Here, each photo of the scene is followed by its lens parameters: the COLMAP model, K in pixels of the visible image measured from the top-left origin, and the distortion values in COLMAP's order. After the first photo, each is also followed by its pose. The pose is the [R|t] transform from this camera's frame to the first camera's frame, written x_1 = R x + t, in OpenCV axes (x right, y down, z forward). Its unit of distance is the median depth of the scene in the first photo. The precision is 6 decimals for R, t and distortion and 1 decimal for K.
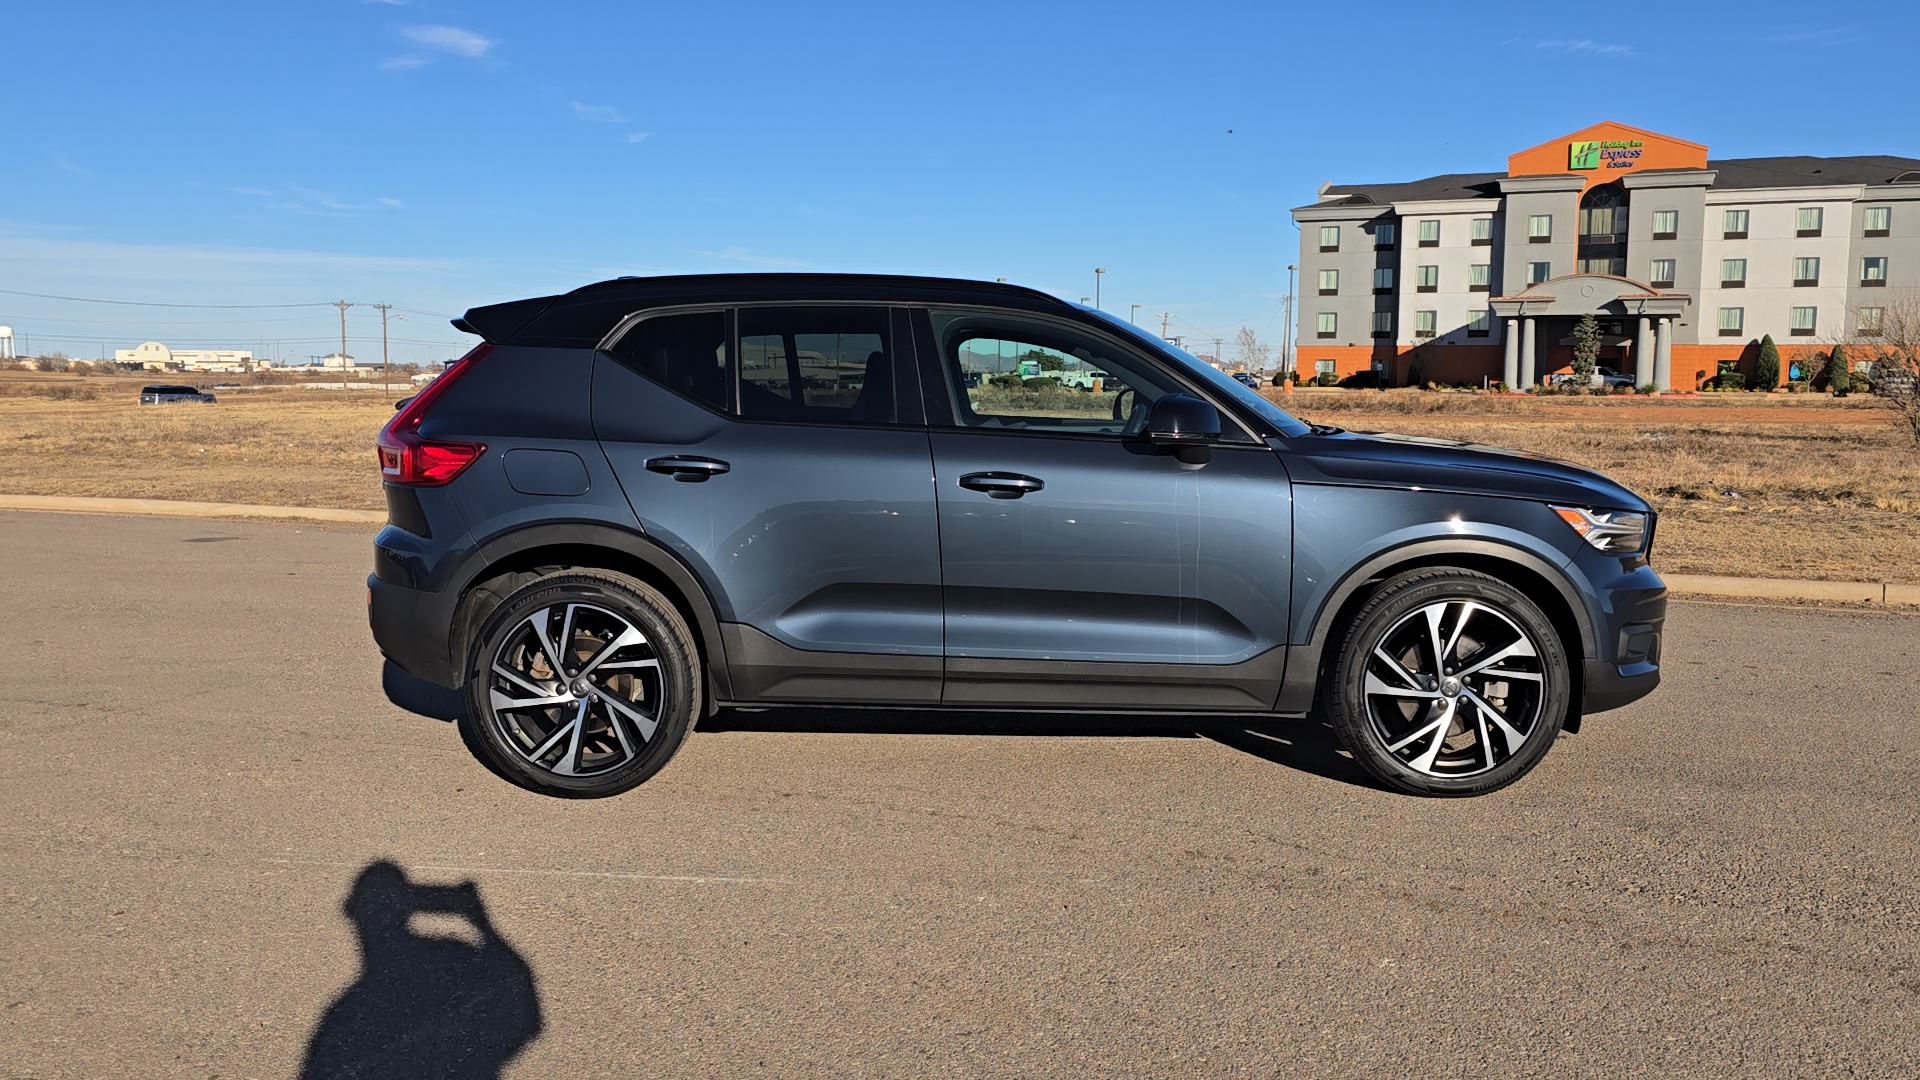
lens RADIAL K [[1698.6, 0, 968.3], [0, 1698.6, 547.6], [0, 0, 1]] dist [-0.053452, 0.017603]
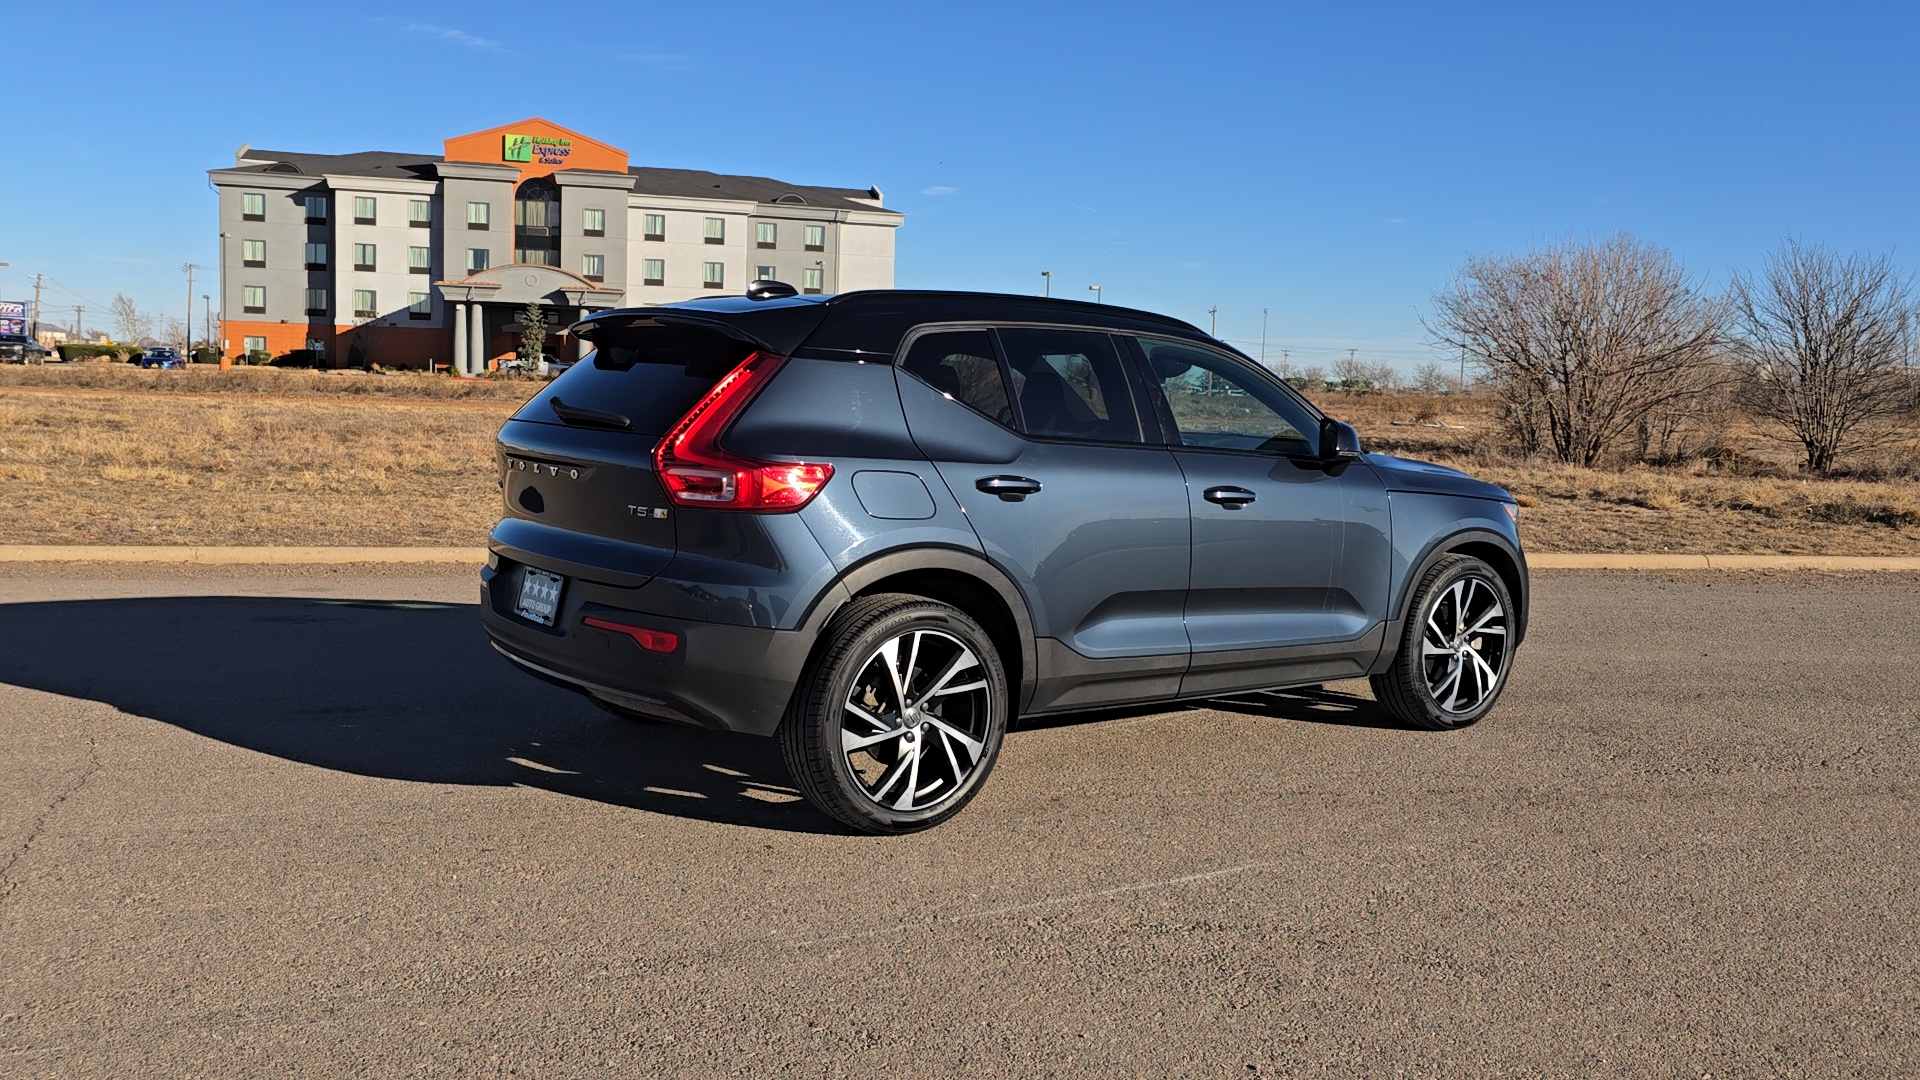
lens RADIAL K [[1698.6, 0, 968.3], [0, 1698.6, 547.6], [0, 0, 1]] dist [-0.053452, 0.017603]
pose [[0.714782, -0.043588, 0.697988, -0.169432], [0.033363, 0.999045, 0.028223, -0.008071], [-0.698551, 0.003114, 0.715553, 0.065689]]
